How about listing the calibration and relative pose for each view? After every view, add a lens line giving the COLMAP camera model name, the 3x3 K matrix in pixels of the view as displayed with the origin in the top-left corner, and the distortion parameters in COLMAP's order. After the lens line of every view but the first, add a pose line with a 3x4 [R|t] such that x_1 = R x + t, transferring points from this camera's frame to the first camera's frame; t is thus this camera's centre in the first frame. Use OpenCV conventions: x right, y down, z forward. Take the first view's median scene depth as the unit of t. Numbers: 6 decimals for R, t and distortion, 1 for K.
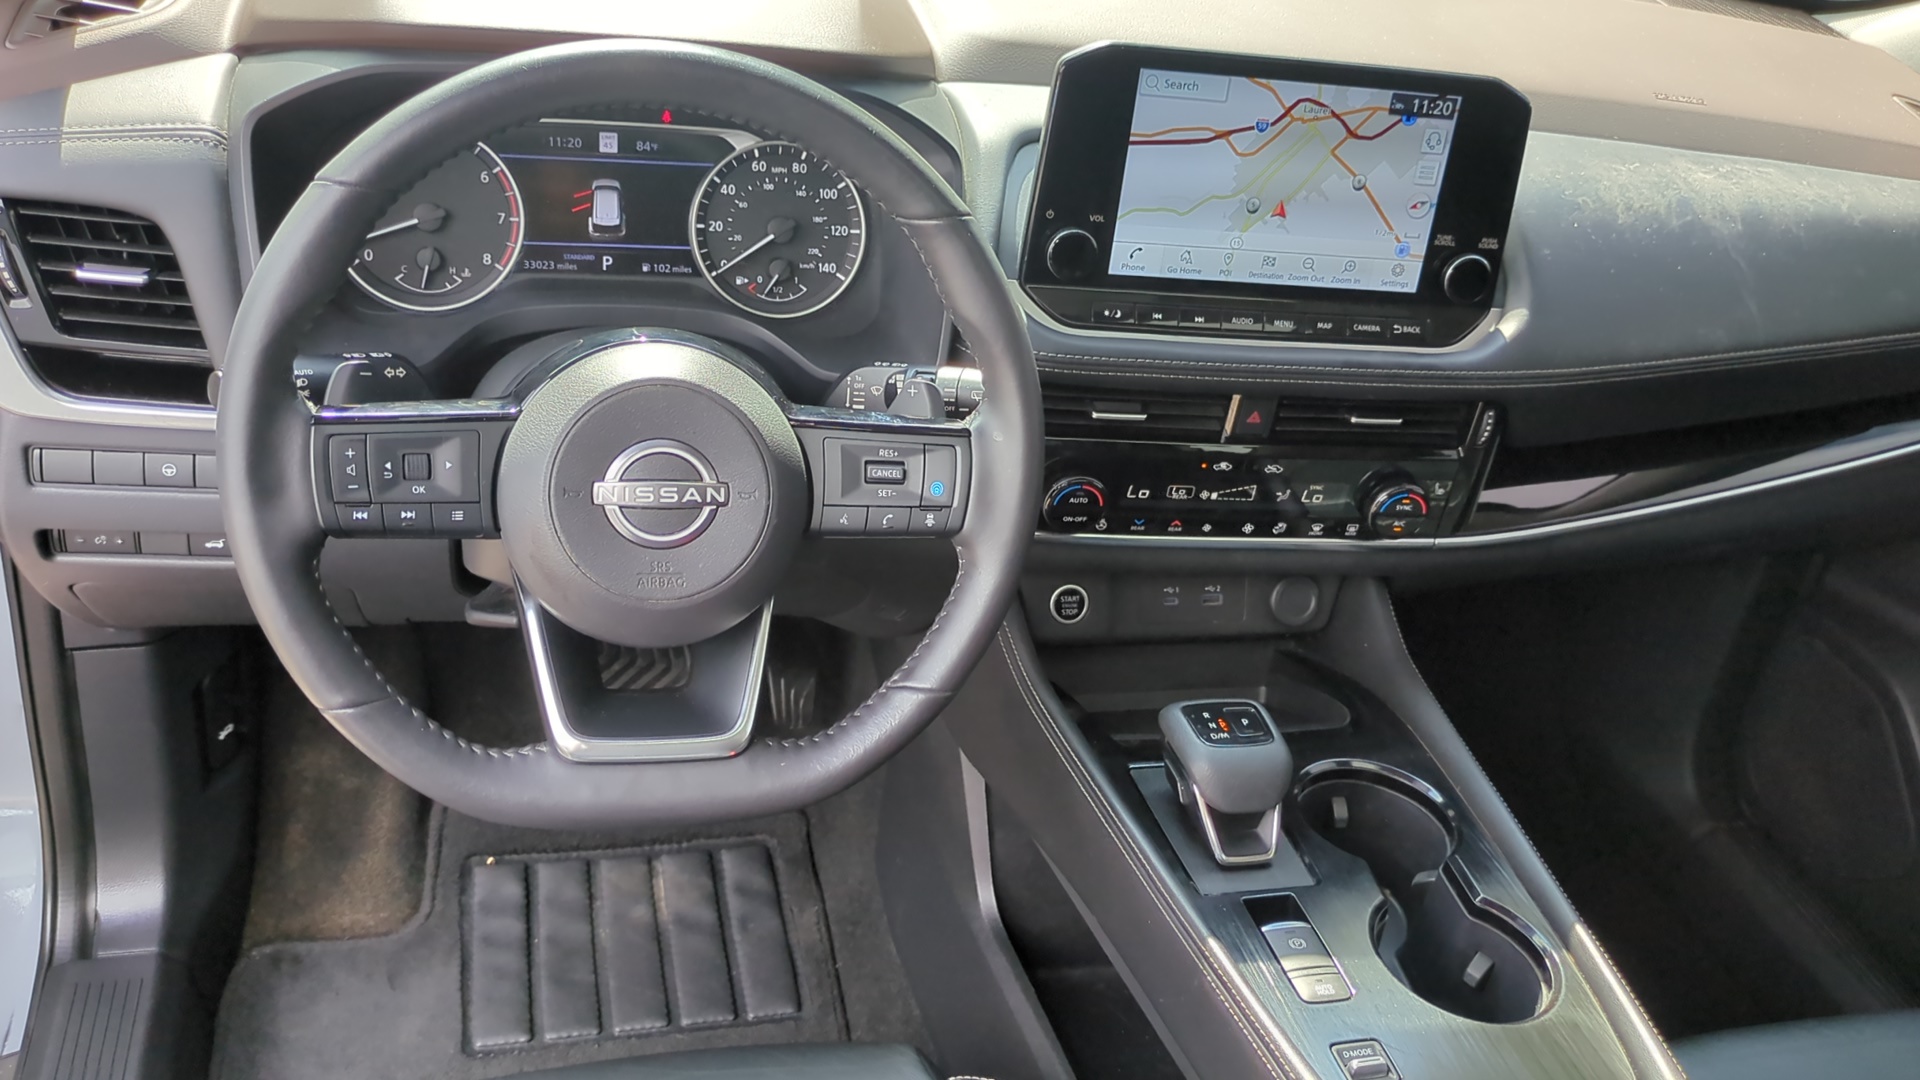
lens RADIAL K [[1651.1, 0, 964.2], [0, 1651.1, 535.2], [0, 0, 1]] dist [0.028001, -0.018809]
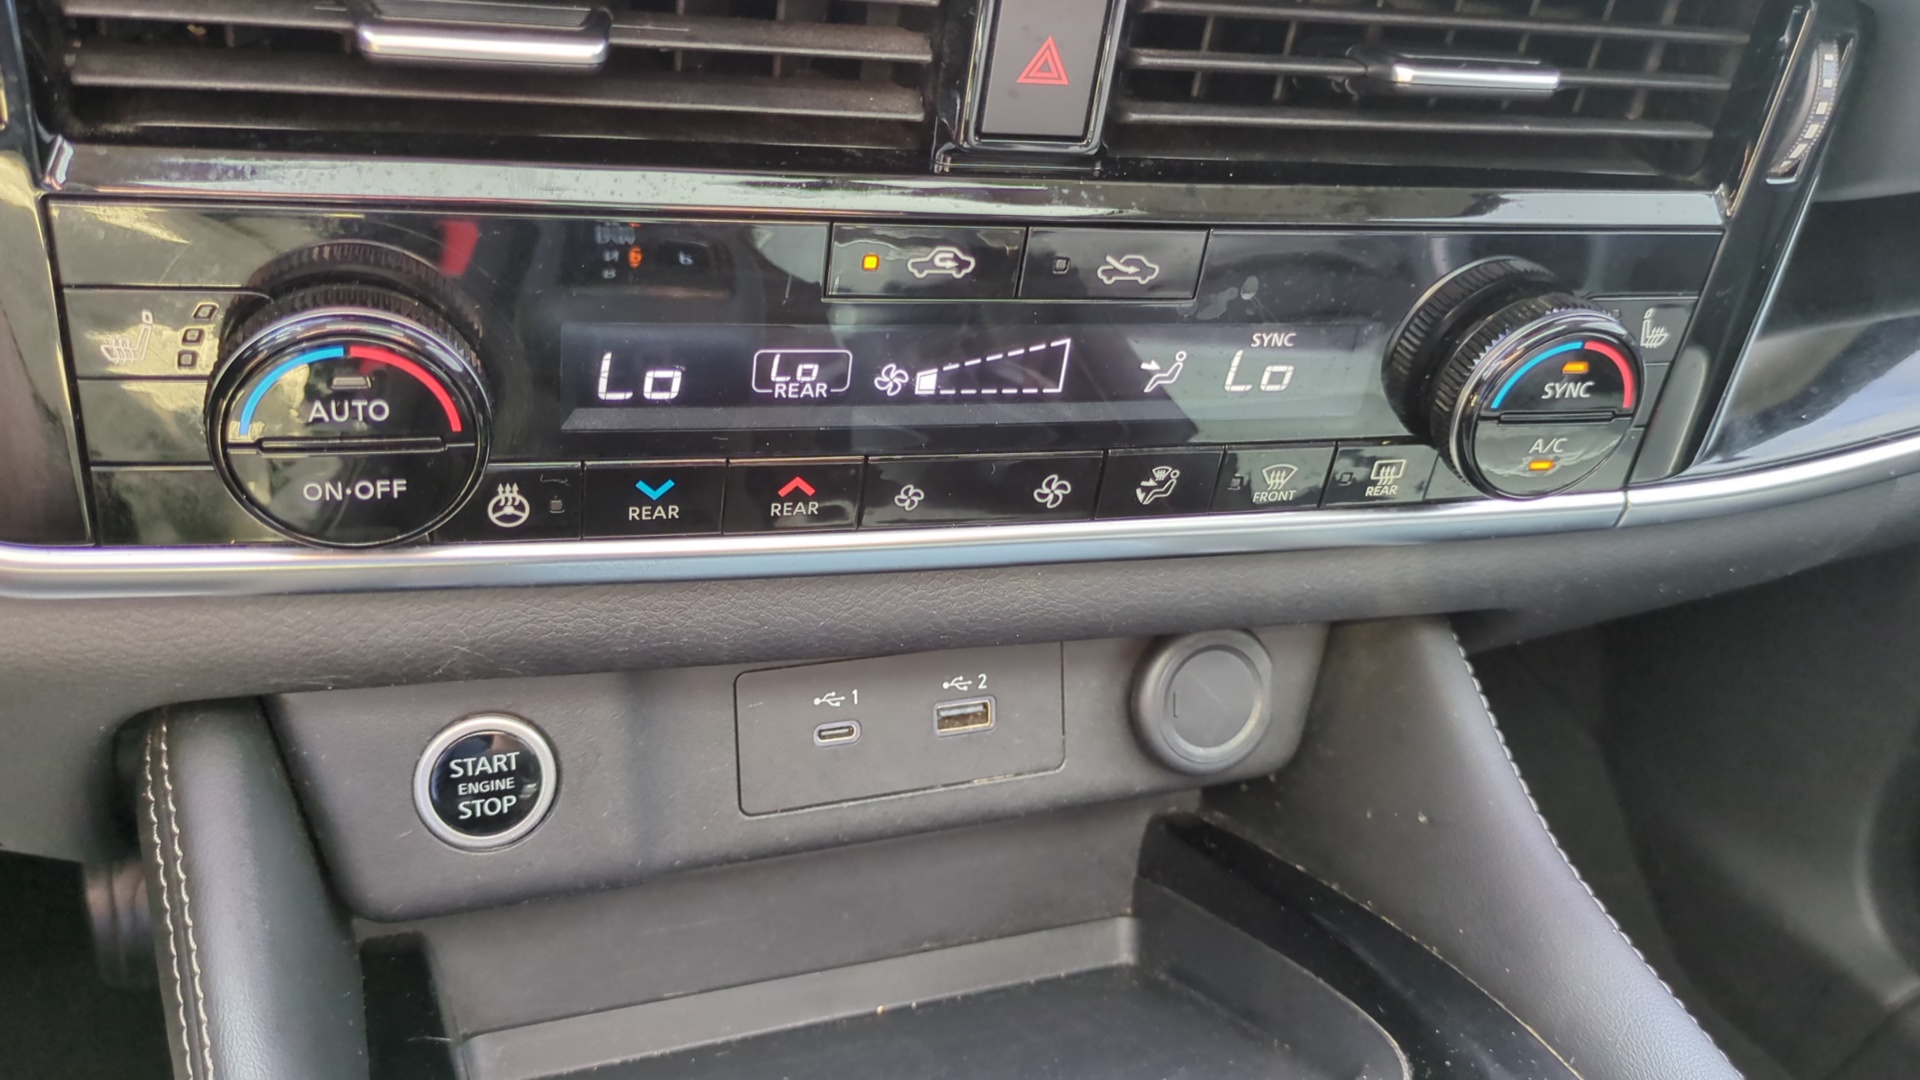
lens RADIAL K [[1651.1, 0, 964.2], [0, 1651.1, 535.2], [0, 0, 1]] dist [0.028001, -0.018809]
pose [[0.993267, -0.060607, 0.098726, 0.132689], [0.060667, 0.998155, 0.002395, 0.002114], [-0.098689, 0.003611, 0.995112, 0.742521]]
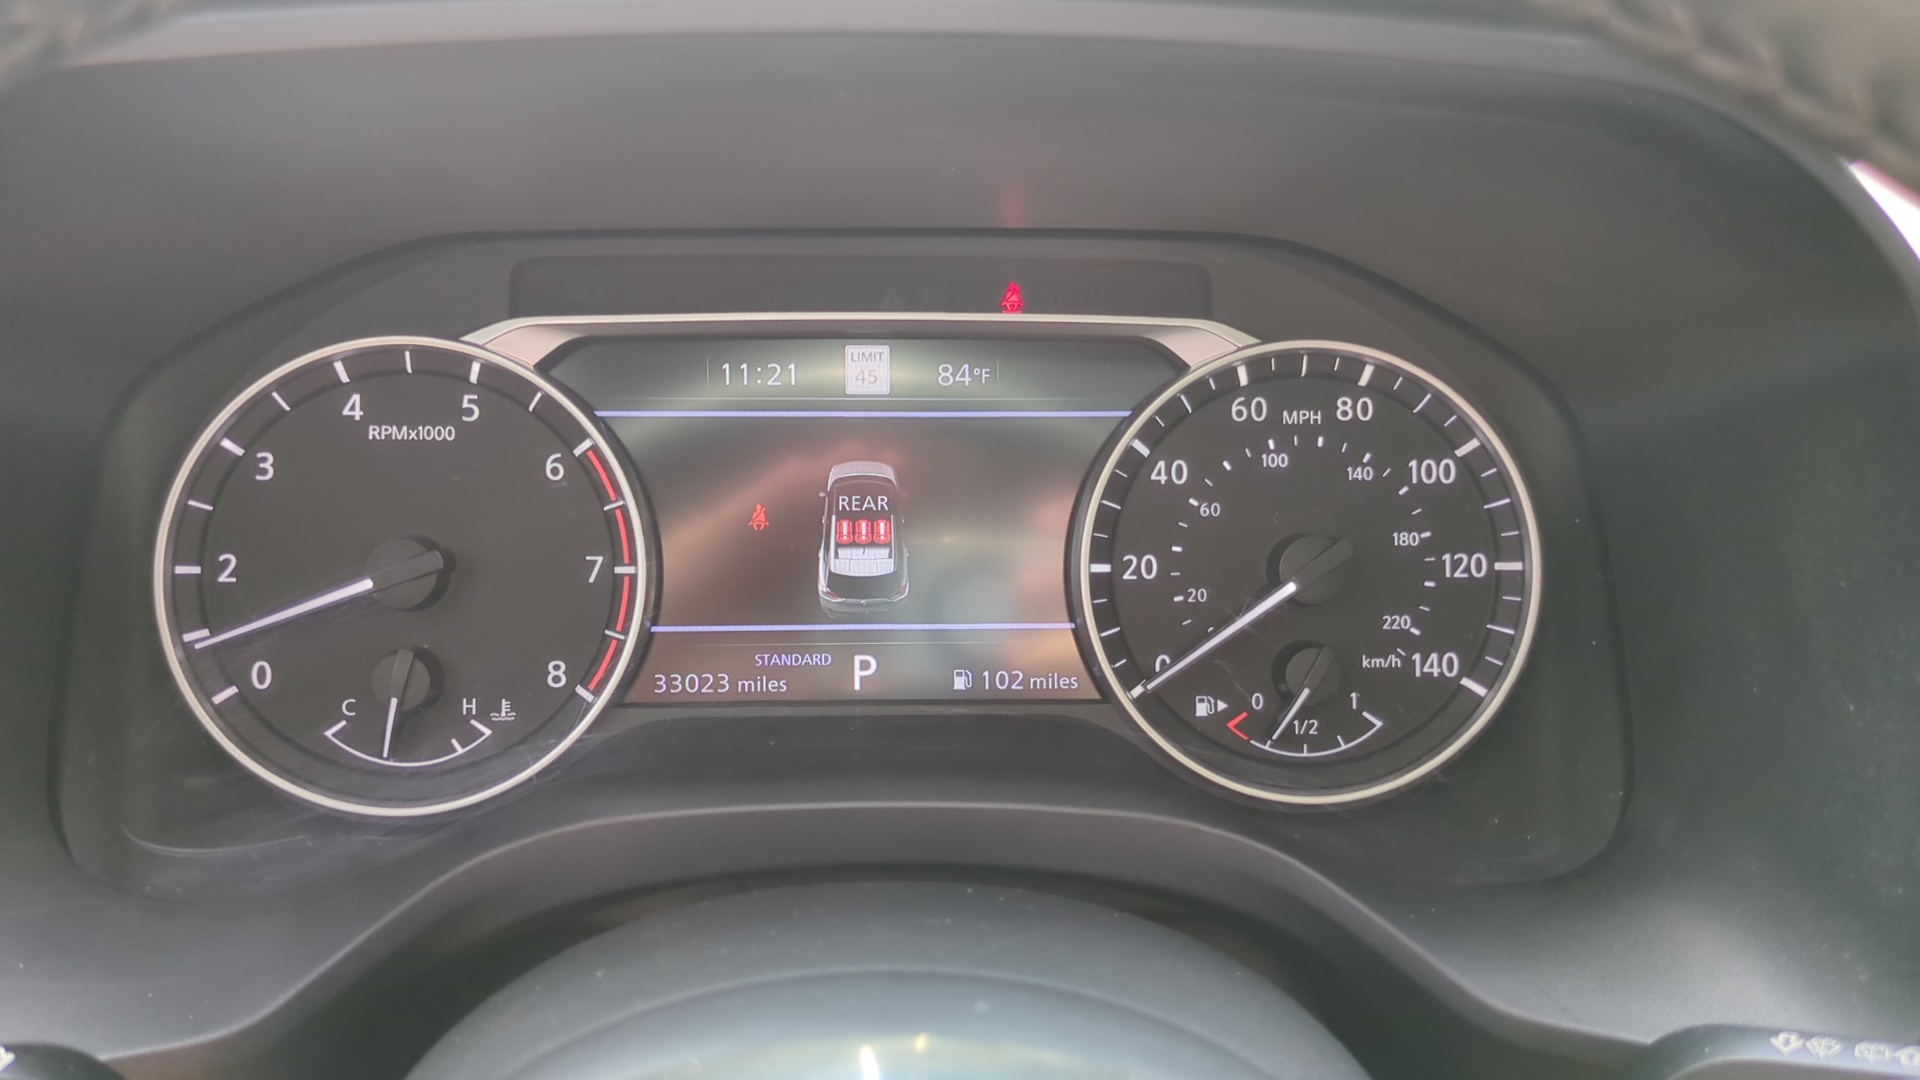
lens RADIAL K [[1651.1, 0, 964.2], [0, 1651.1, 535.2], [0, 0, 1]] dist [0.028001, -0.018809]
pose [[0.975103, -0.044980, -0.217145, -0.107400], [-0.001813, 0.977563, -0.210636, -0.114413], [0.221747, 0.205785, 0.953142, 0.630046]]
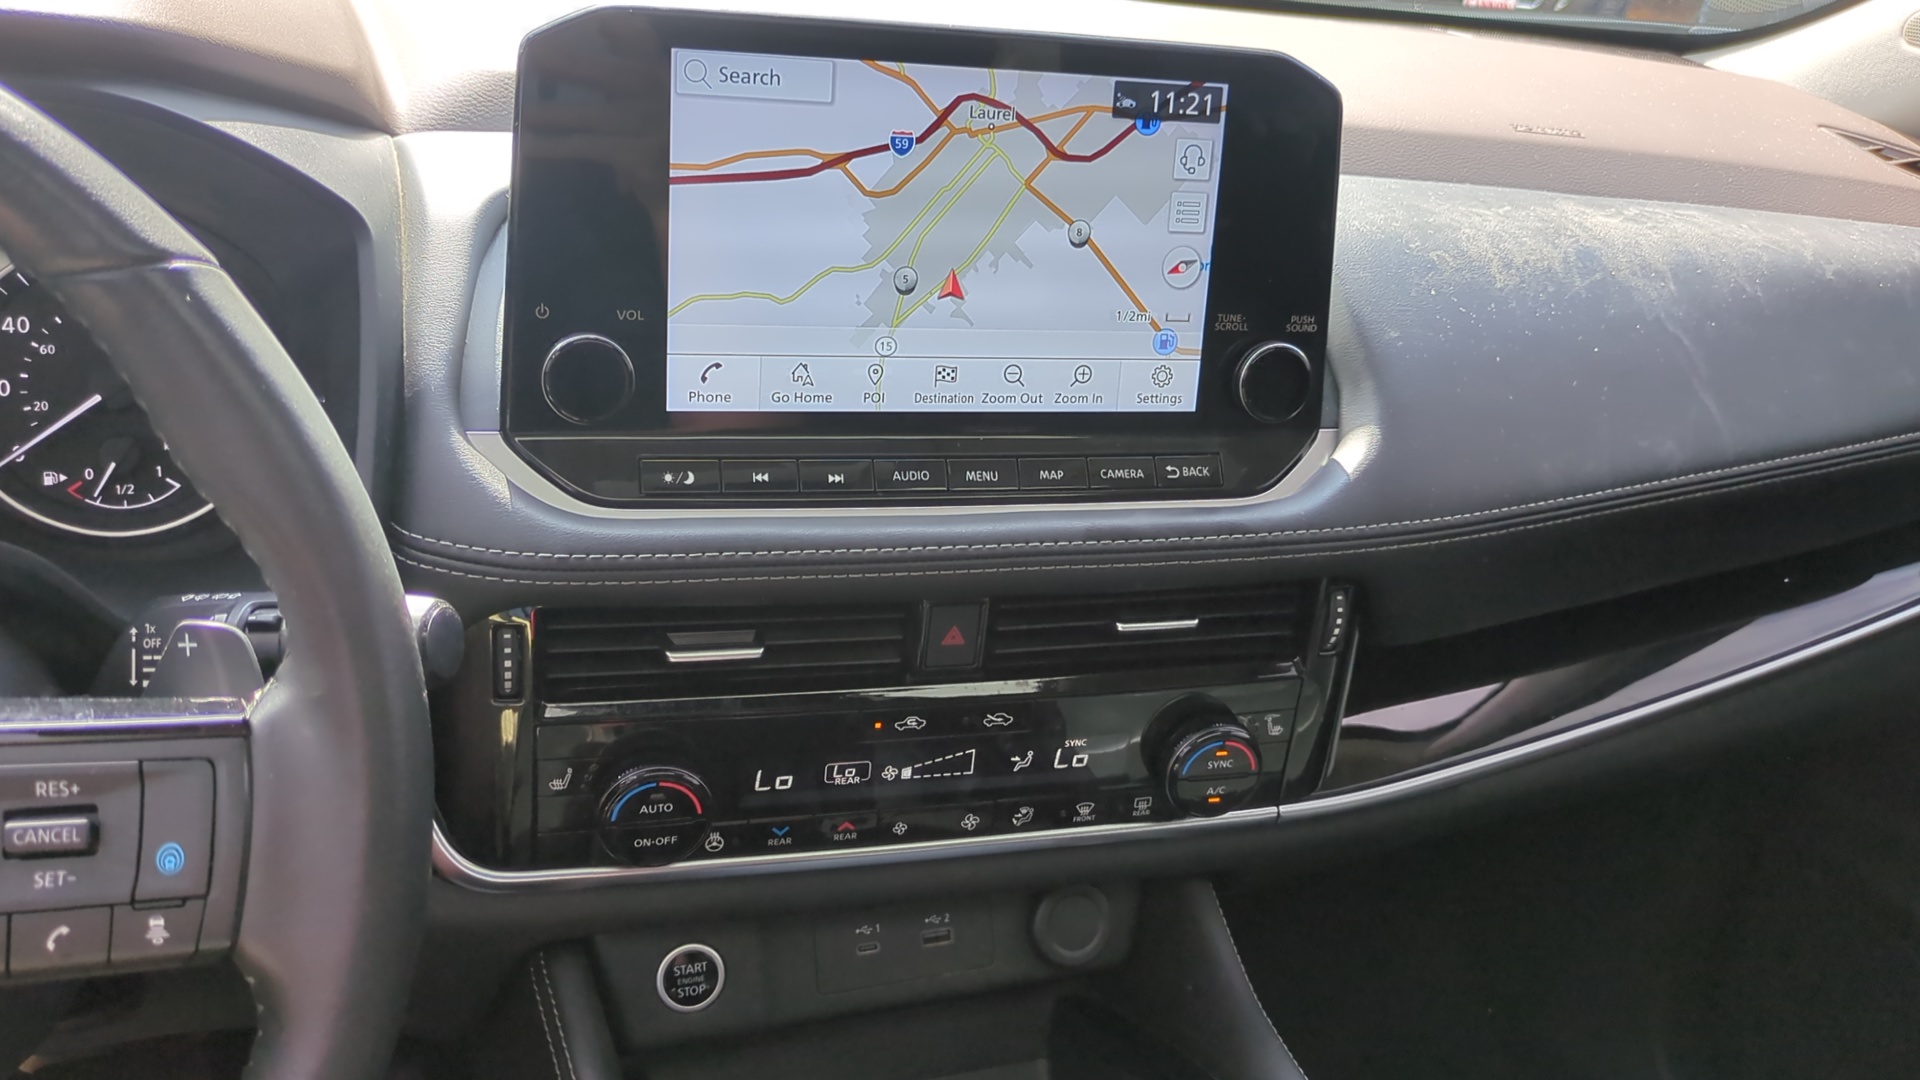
lens RADIAL K [[1651.1, 0, 964.2], [0, 1651.1, 535.2], [0, 0, 1]] dist [0.028001, -0.018809]
pose [[0.992824, -0.080291, 0.088625, 0.130407], [0.091952, 0.986365, -0.136484, -0.026160], [-0.076458, 0.143654, 0.986670, 0.411765]]
